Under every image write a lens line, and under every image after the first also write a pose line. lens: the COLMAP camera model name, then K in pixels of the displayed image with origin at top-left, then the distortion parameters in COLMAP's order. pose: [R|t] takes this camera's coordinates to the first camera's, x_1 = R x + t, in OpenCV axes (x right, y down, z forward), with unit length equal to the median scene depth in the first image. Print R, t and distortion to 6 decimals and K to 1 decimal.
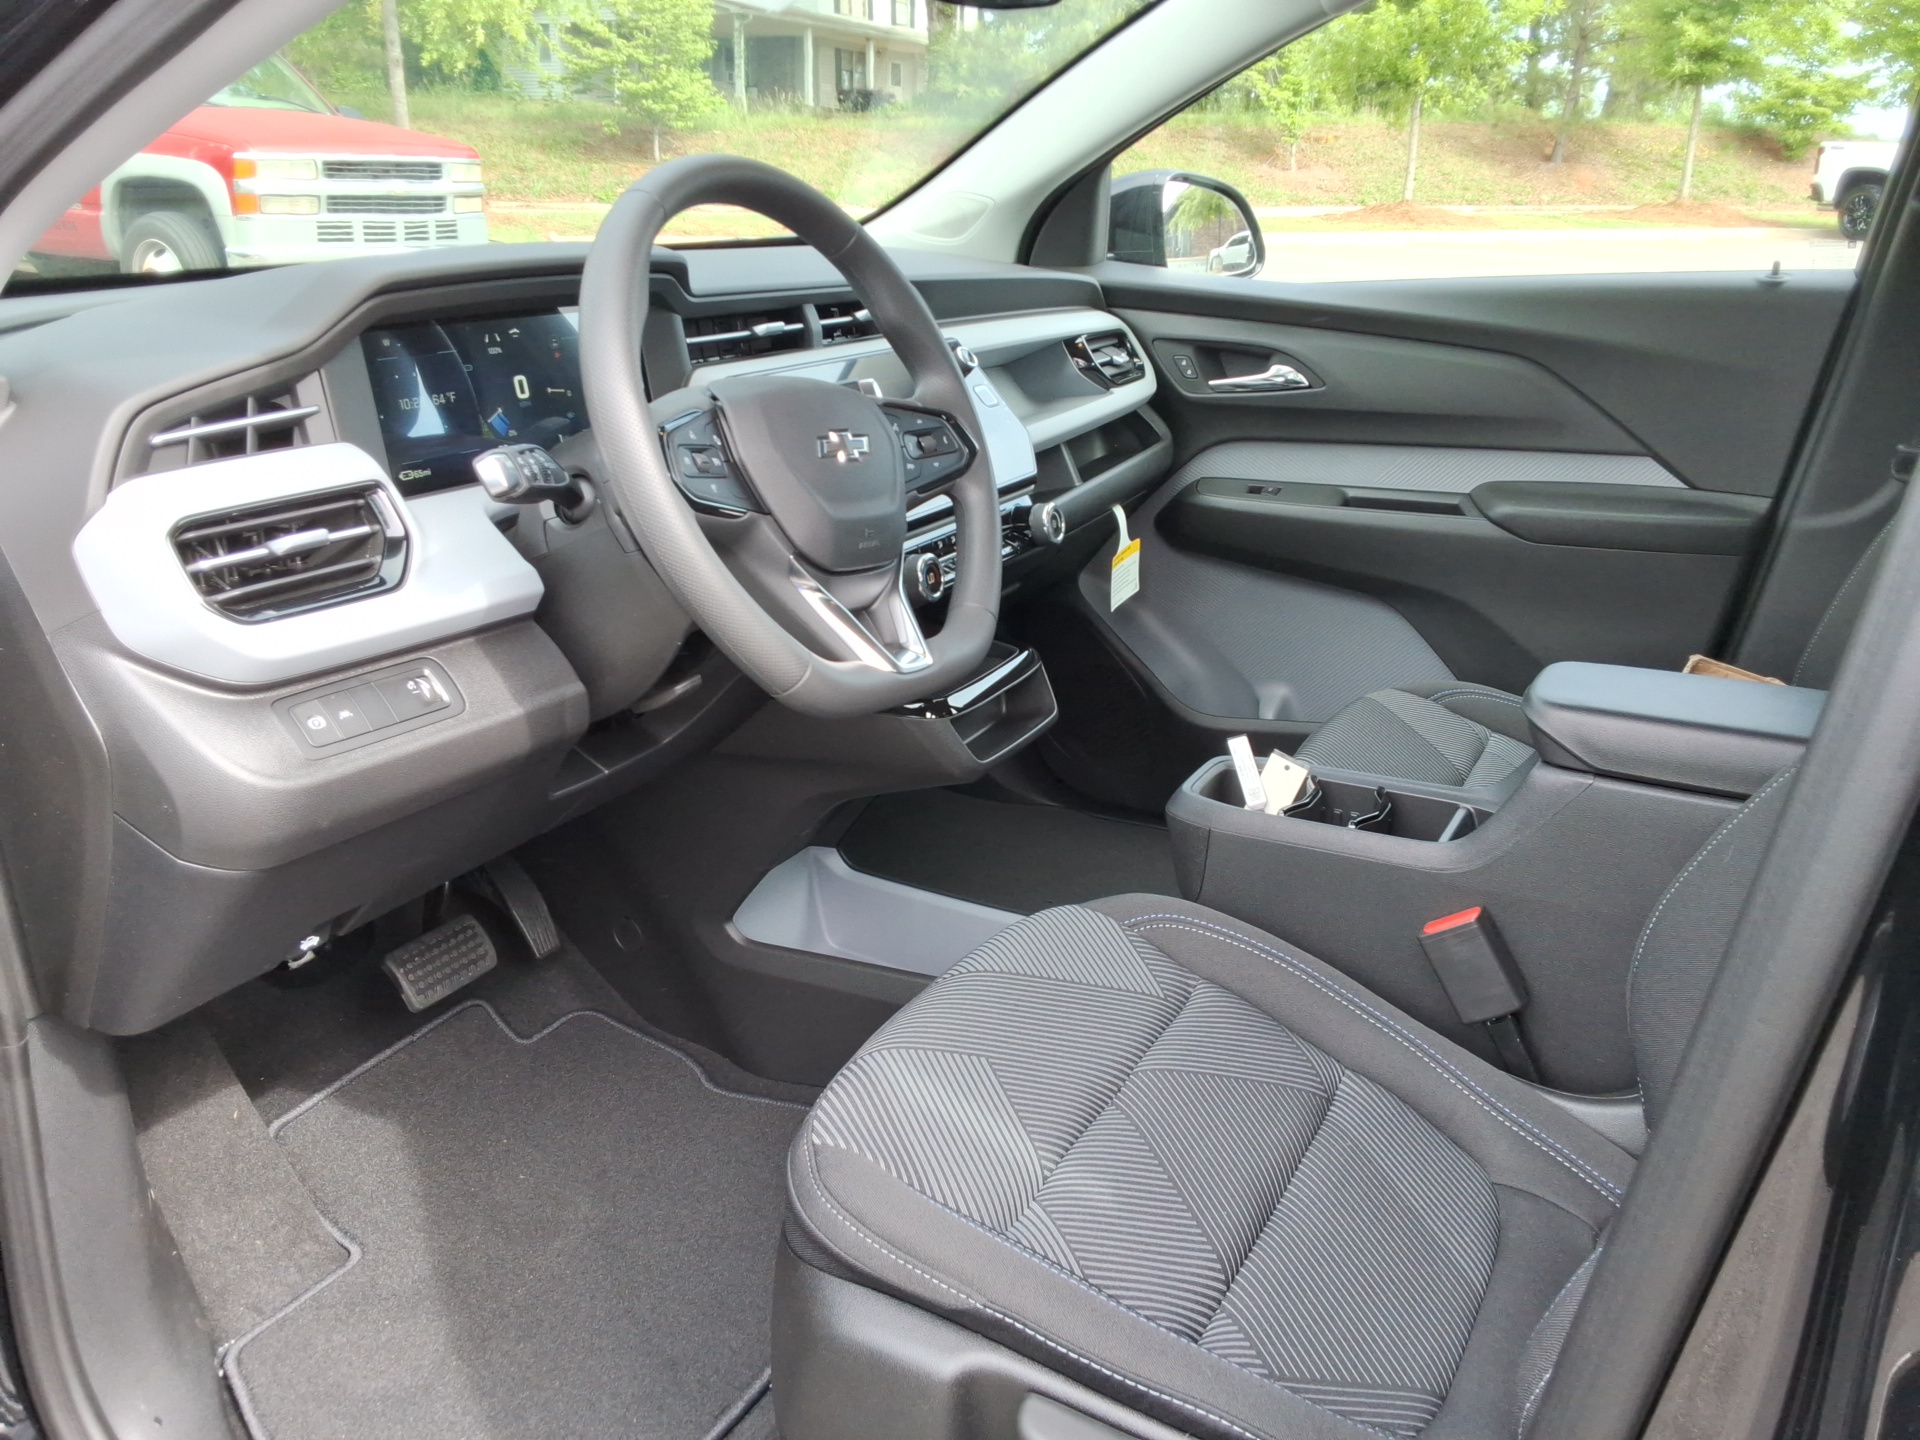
lens RADIAL K [[1520.6, 0, 965.6], [0, 1520.6, 686.1], [0, 0, 1]] dist [0.106724, -0.174162]
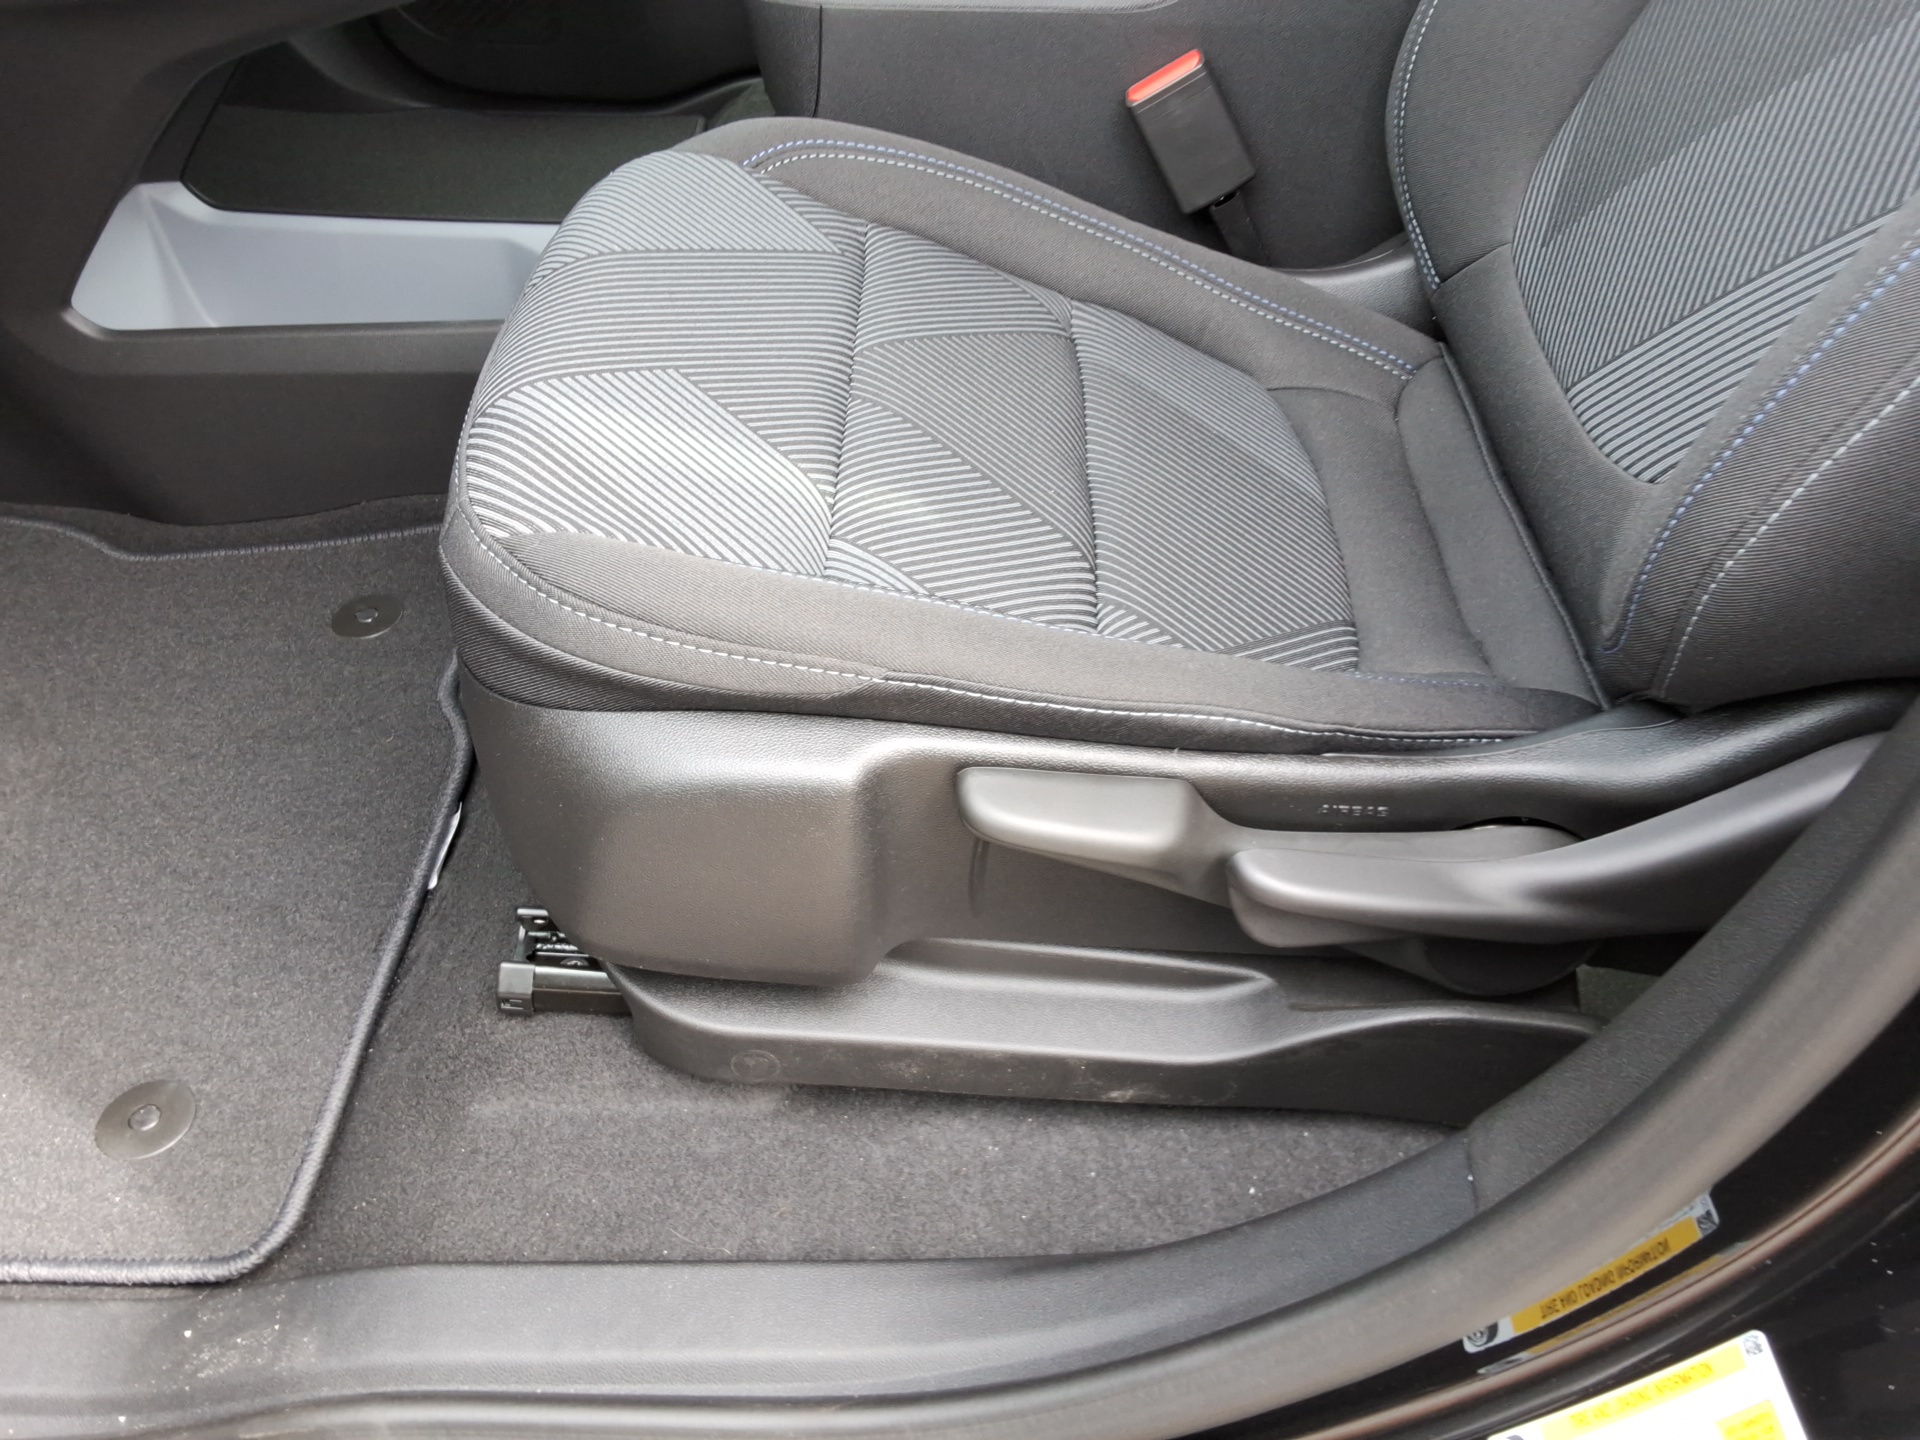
lens RADIAL K [[1508.0, 0, 960.0], [0, 1508.0, 720.0], [0, 0, 1]] dist [0.161789, -0.297090]
pose [[0.875334, -0.295816, 0.382470, -0.187172], [0.115217, 0.895839, 0.429183, 0.115187], [-0.469591, -0.331611, 0.818241, 0.365536]]
